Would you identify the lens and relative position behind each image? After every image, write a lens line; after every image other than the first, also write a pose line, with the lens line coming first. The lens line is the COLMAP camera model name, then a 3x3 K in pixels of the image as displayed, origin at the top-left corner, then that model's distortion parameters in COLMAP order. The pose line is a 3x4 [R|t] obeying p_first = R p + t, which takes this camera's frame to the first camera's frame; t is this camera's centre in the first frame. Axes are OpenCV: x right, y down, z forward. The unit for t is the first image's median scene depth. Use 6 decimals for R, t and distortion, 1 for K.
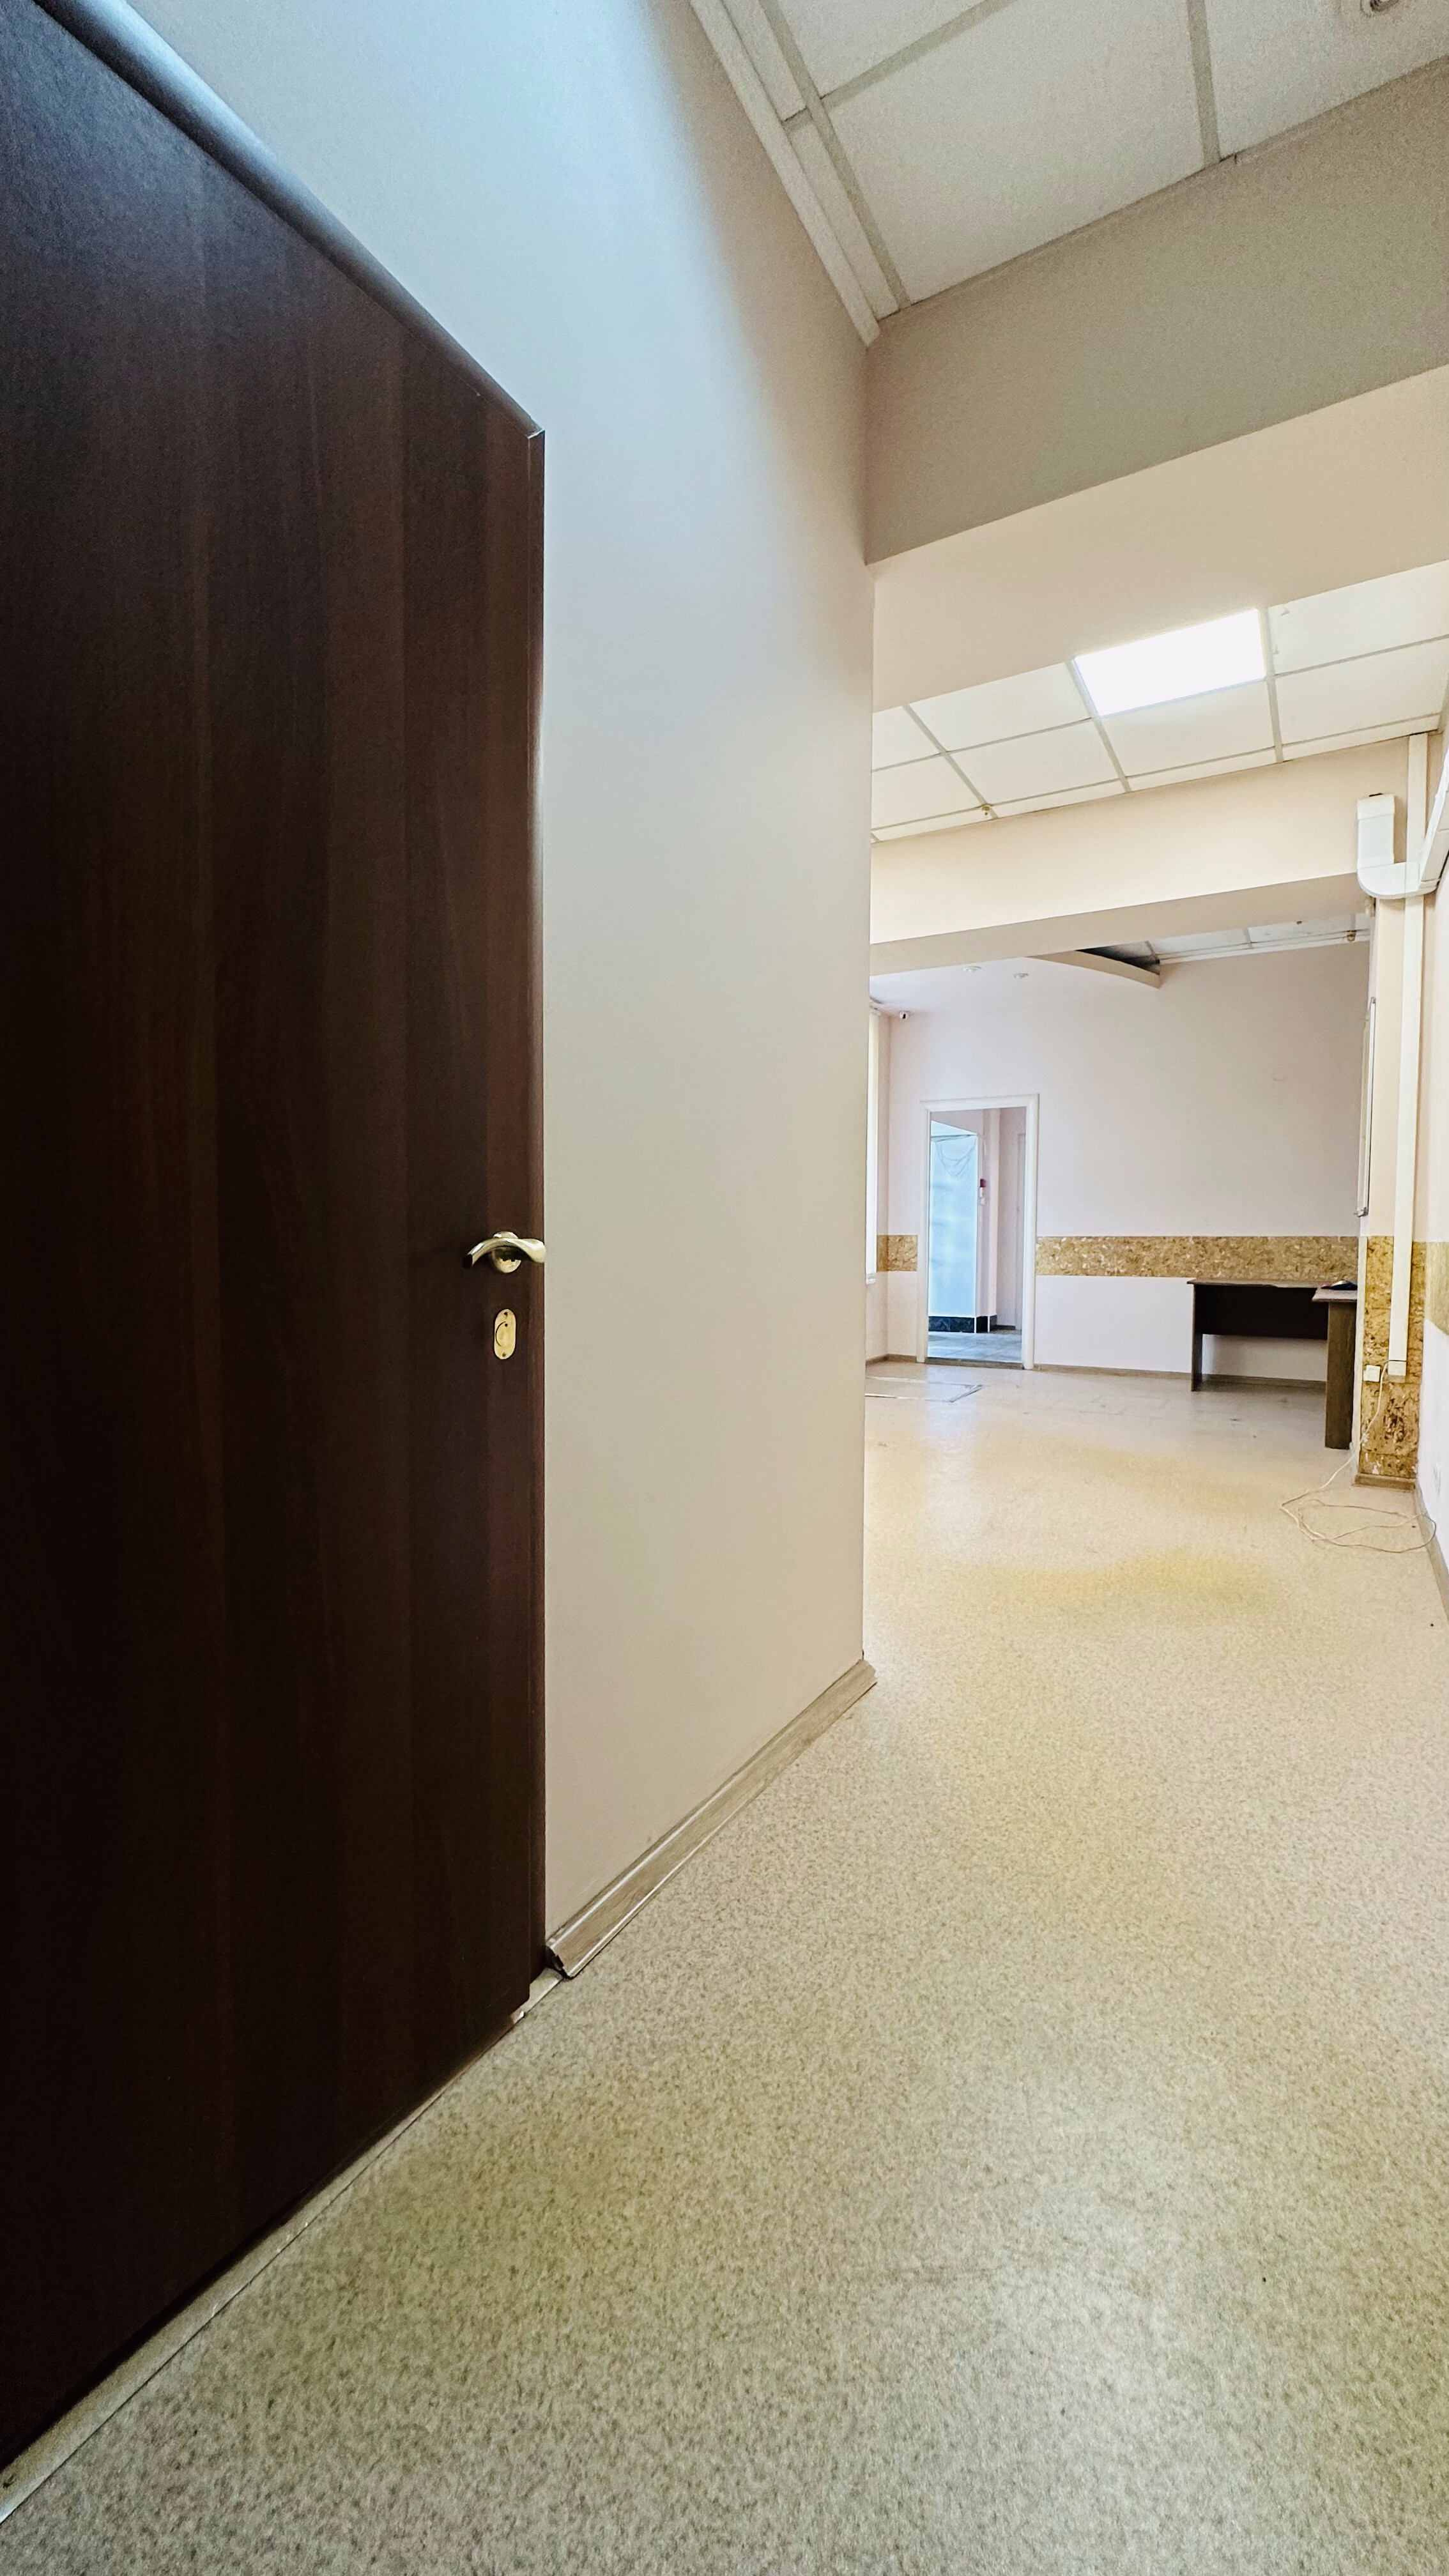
lens RADIAL K [[1028.3, 0, 730.5], [0, 1028.3, 1285.8], [0, 0, 1]] dist [-0.003643, 0.000495]
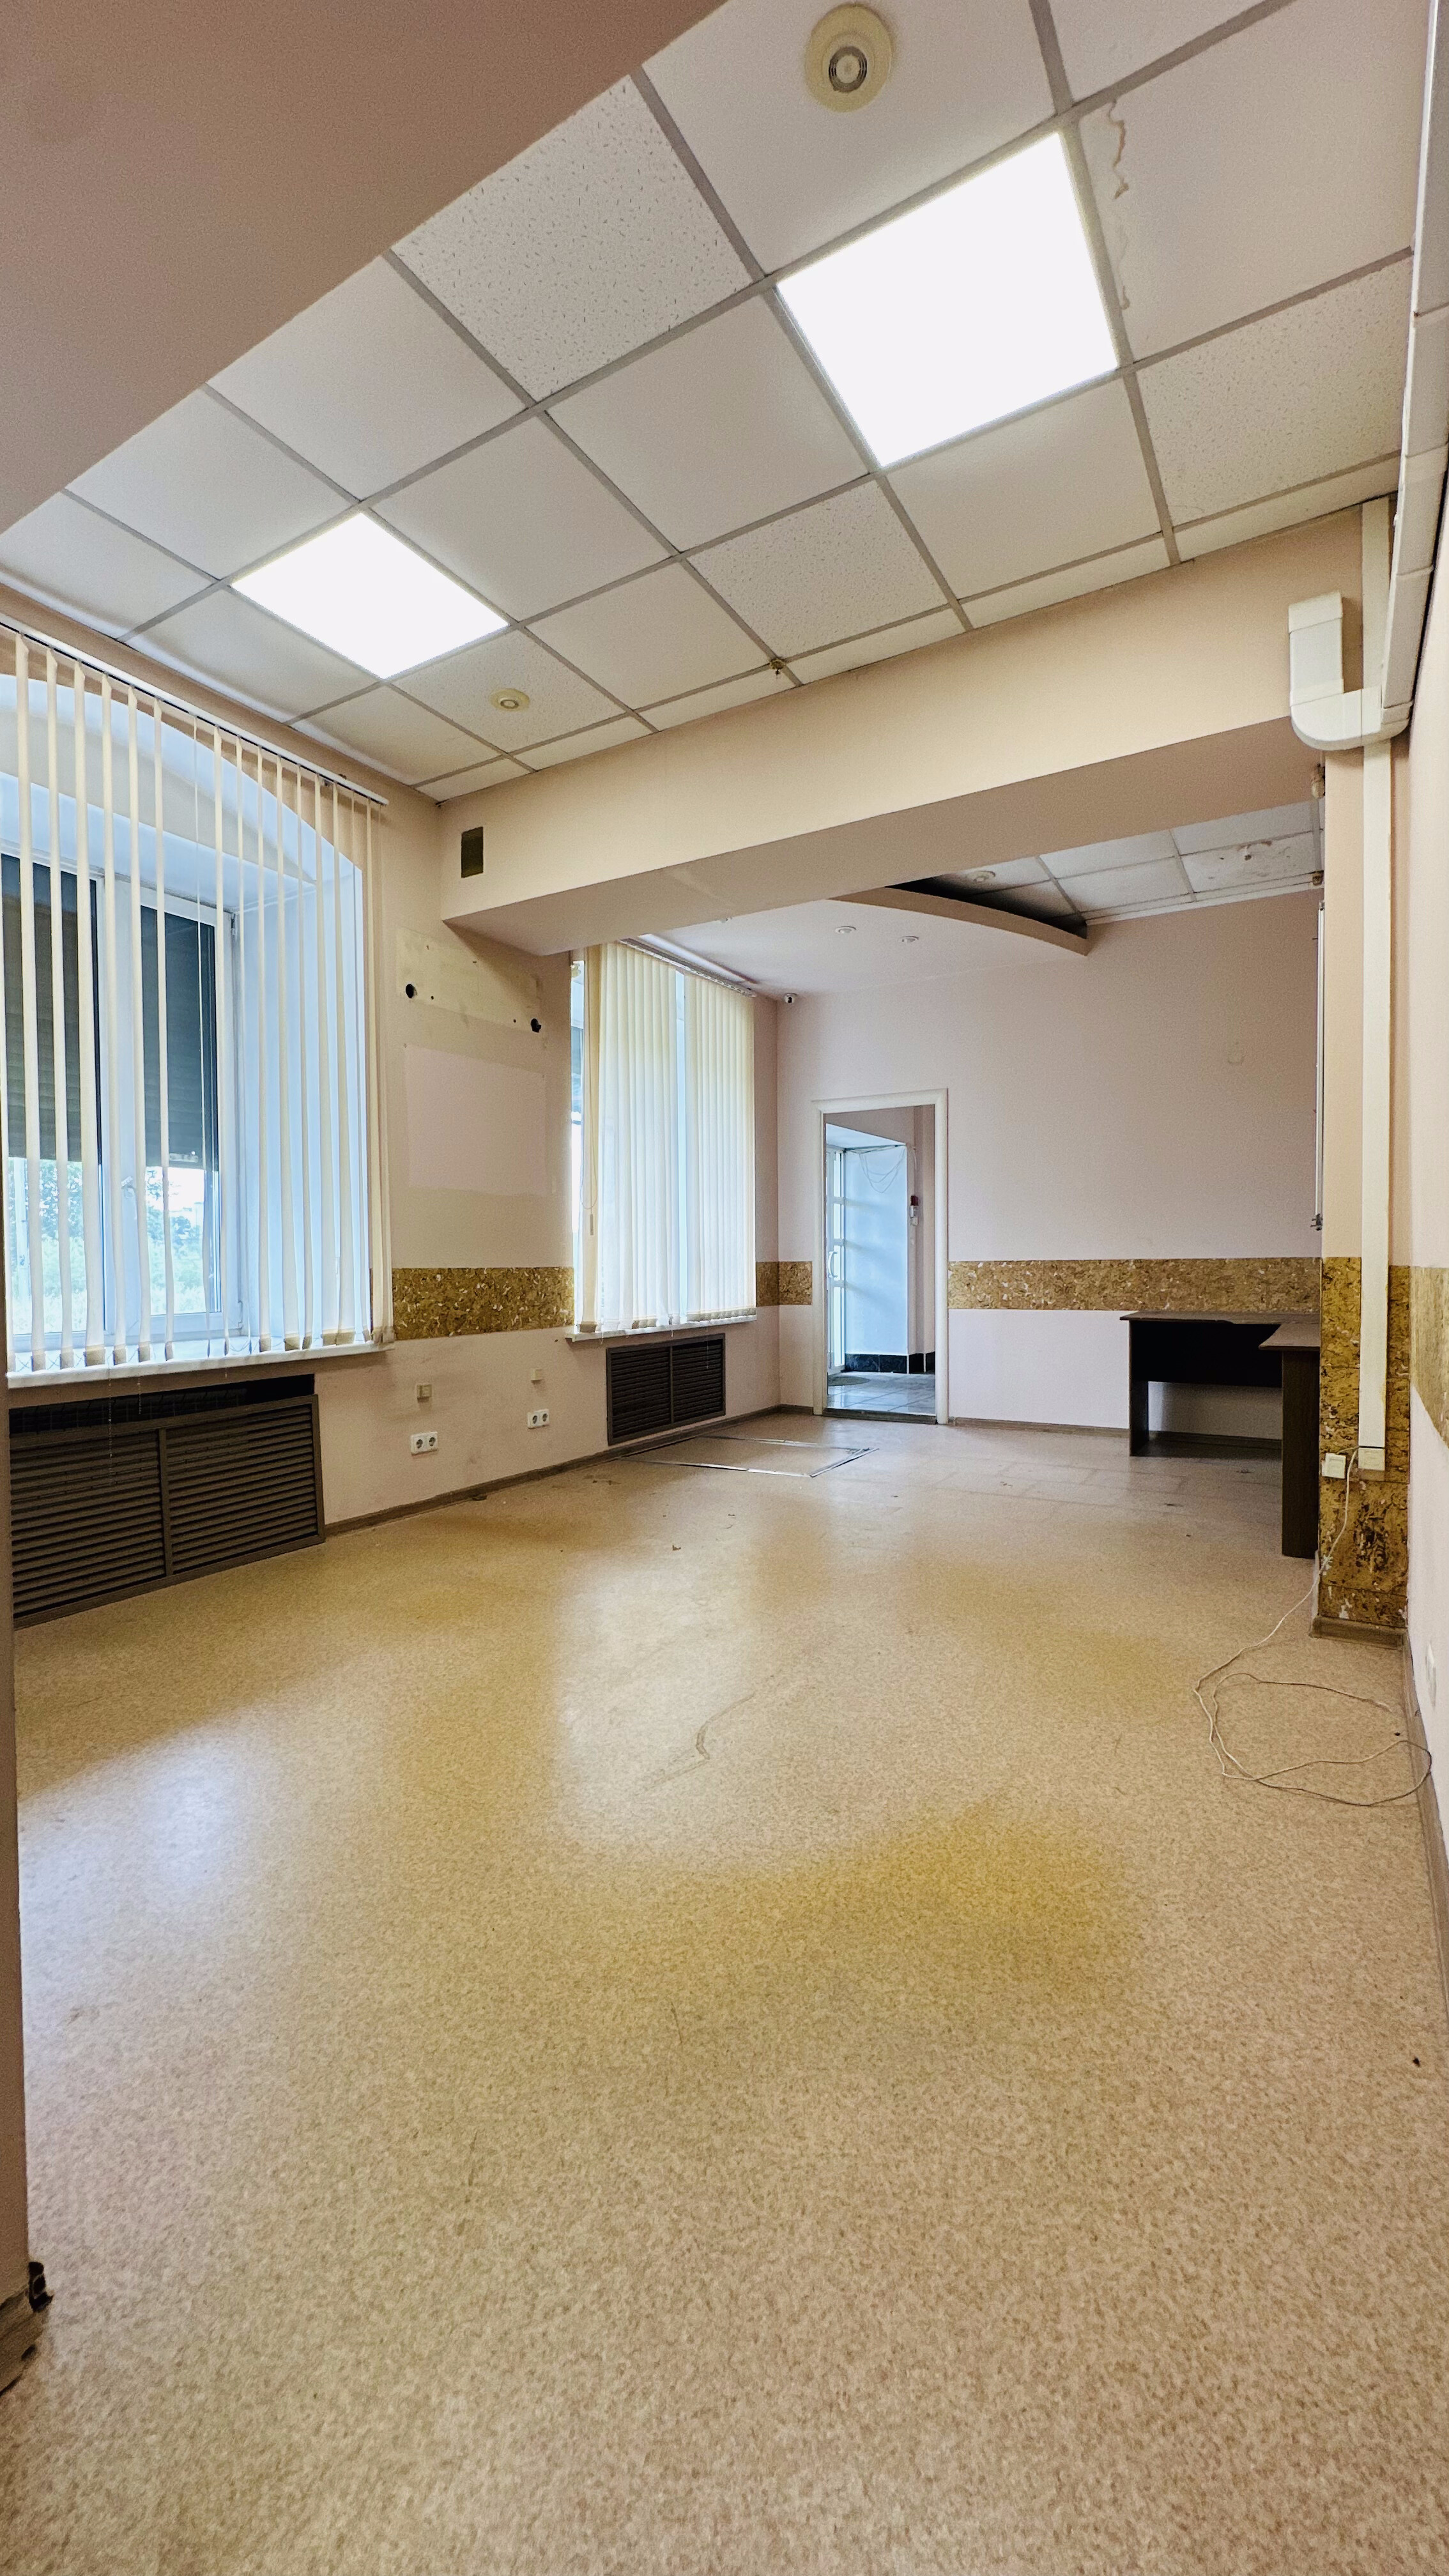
lens RADIAL K [[1028.3, 0, 727.6], [0, 1028.3, 1284.7], [0, 0, 1]] dist [-0.003643, 0.000495]
pose [[0.999879, -0.011096, -0.010862, 0.153601], [0.010801, 0.999582, -0.026800, -0.010923], [0.011155, 0.026679, 0.999582, 0.210342]]
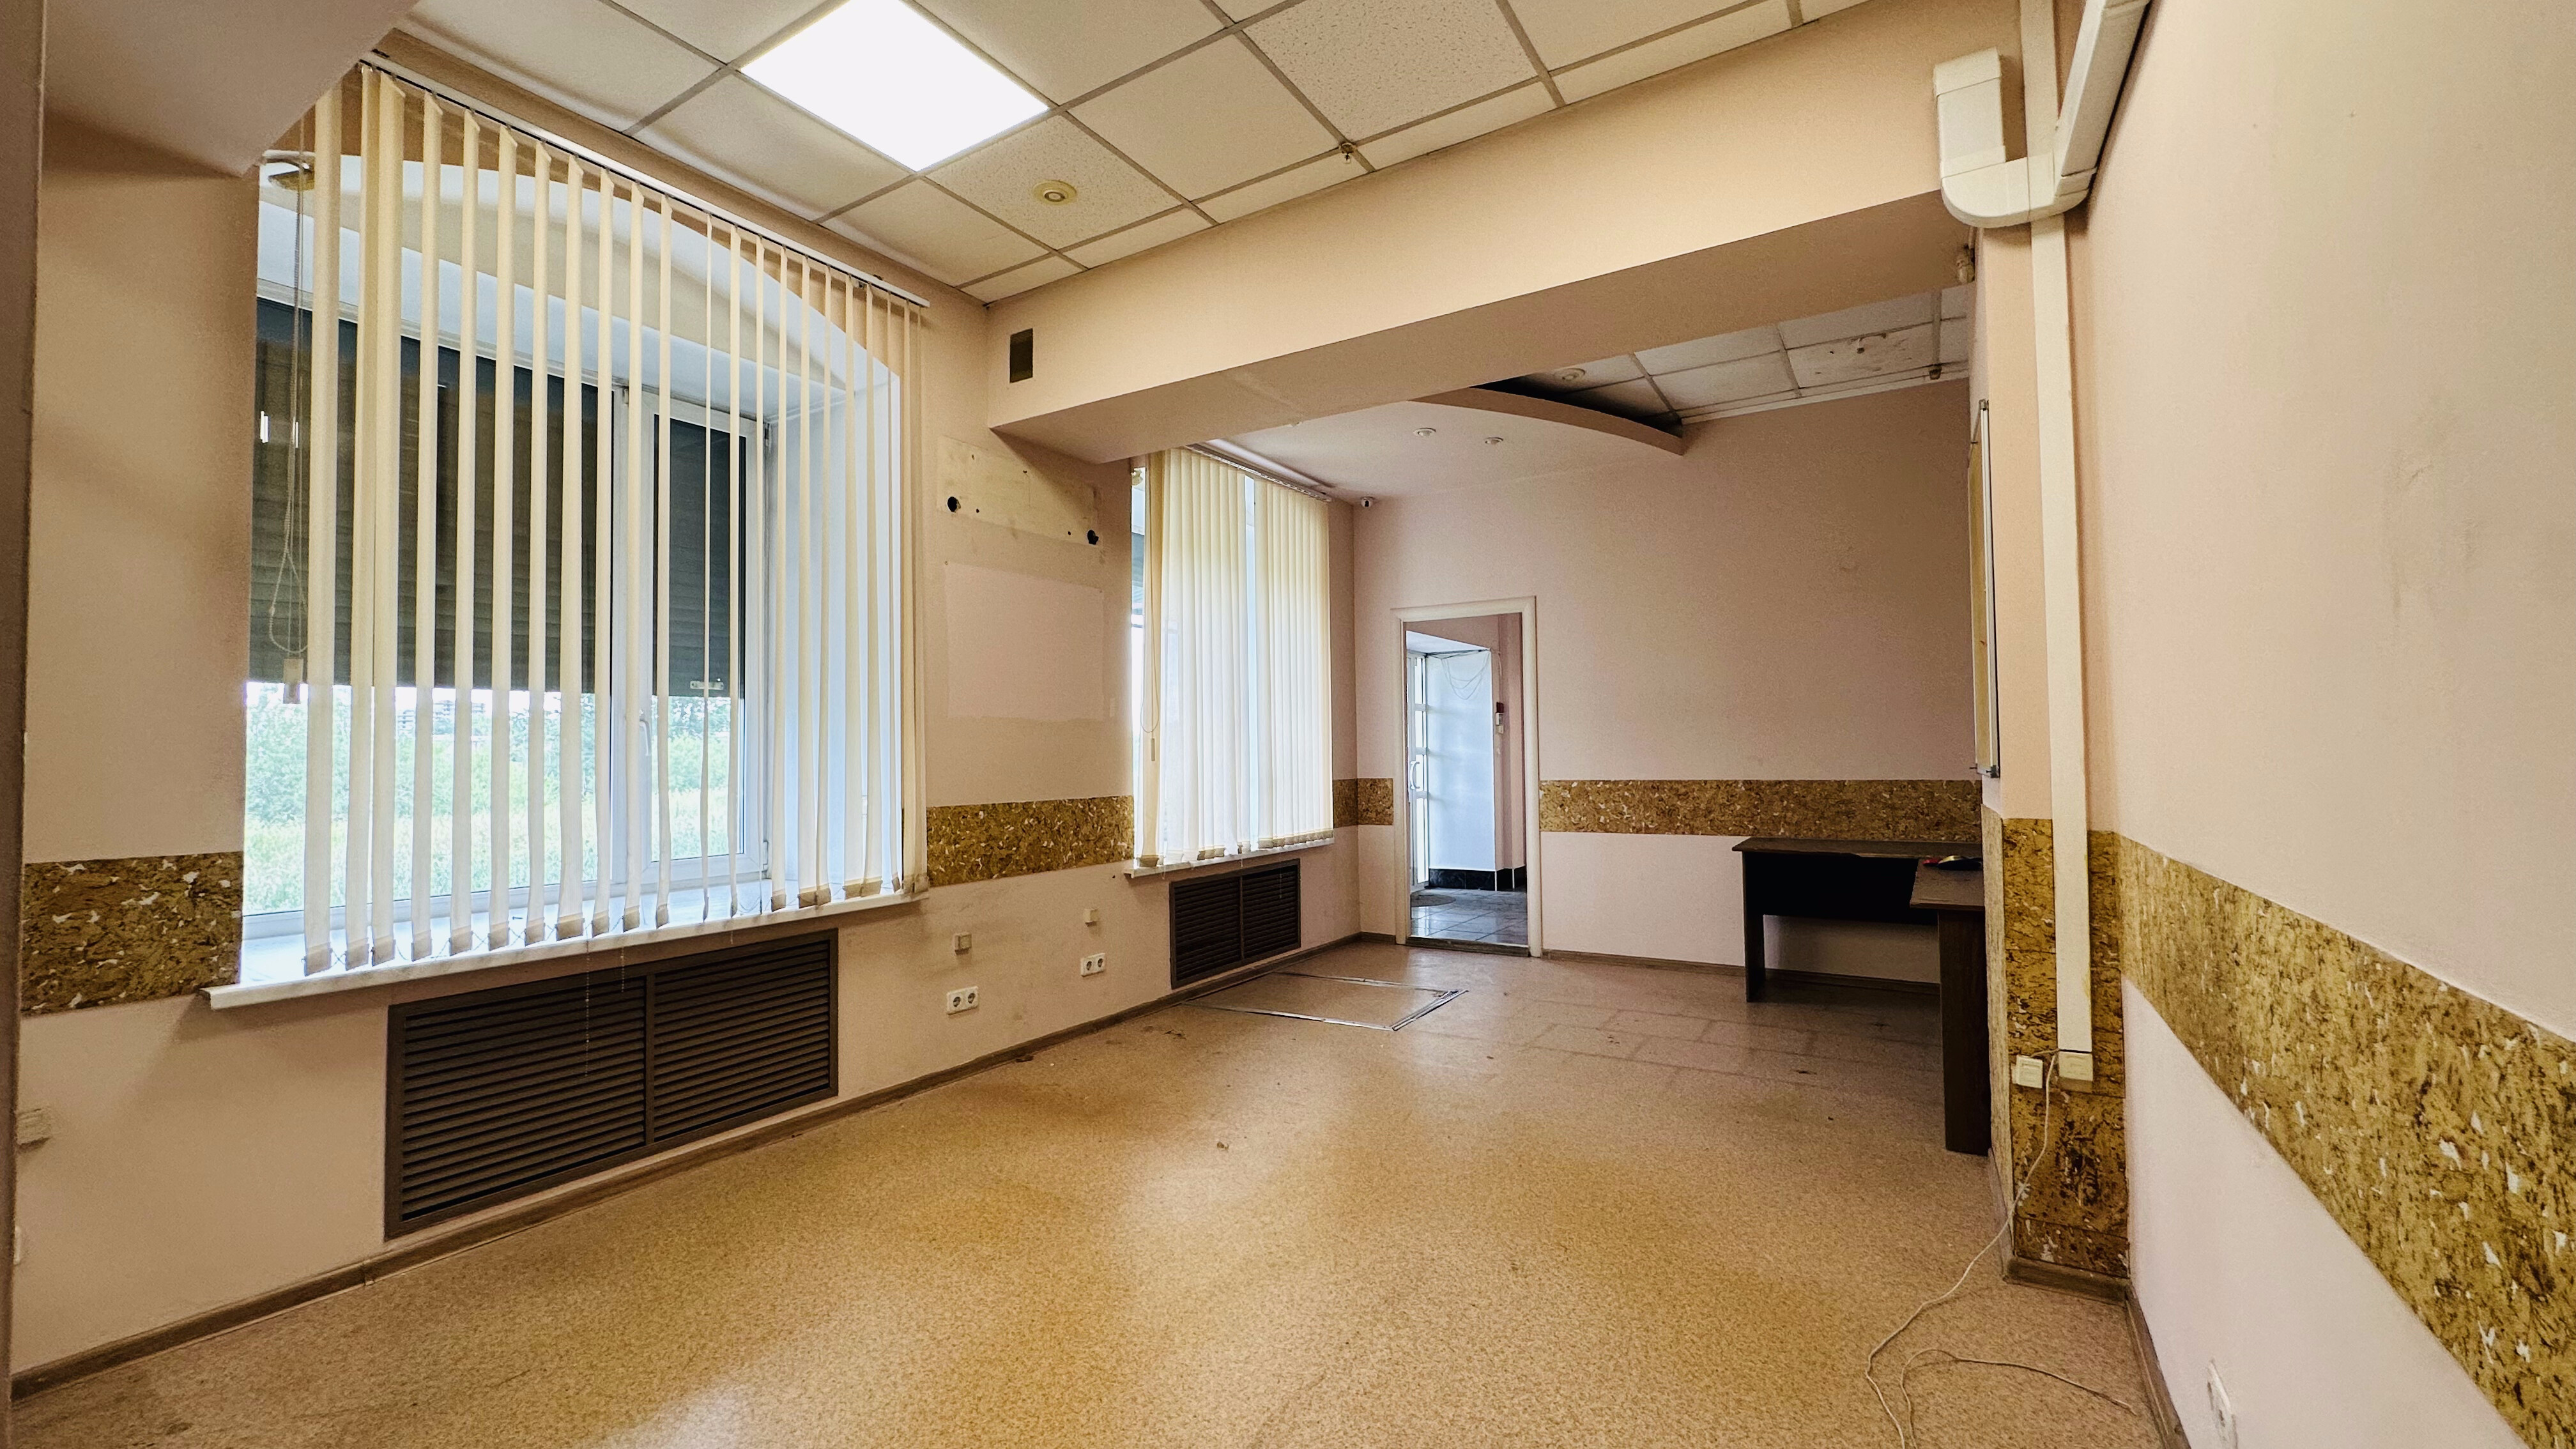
lens RADIAL K [[1028.3, 0, 1286.6], [0, 1028.3, 722.0], [0, 0, 1]] dist [-0.003643, 0.000495]
pose [[0.999358, -0.016880, -0.031616, 0.159091], [0.014308, 0.996703, -0.079859, -0.038812], [0.032860, 0.079355, 0.996305, 0.271767]]
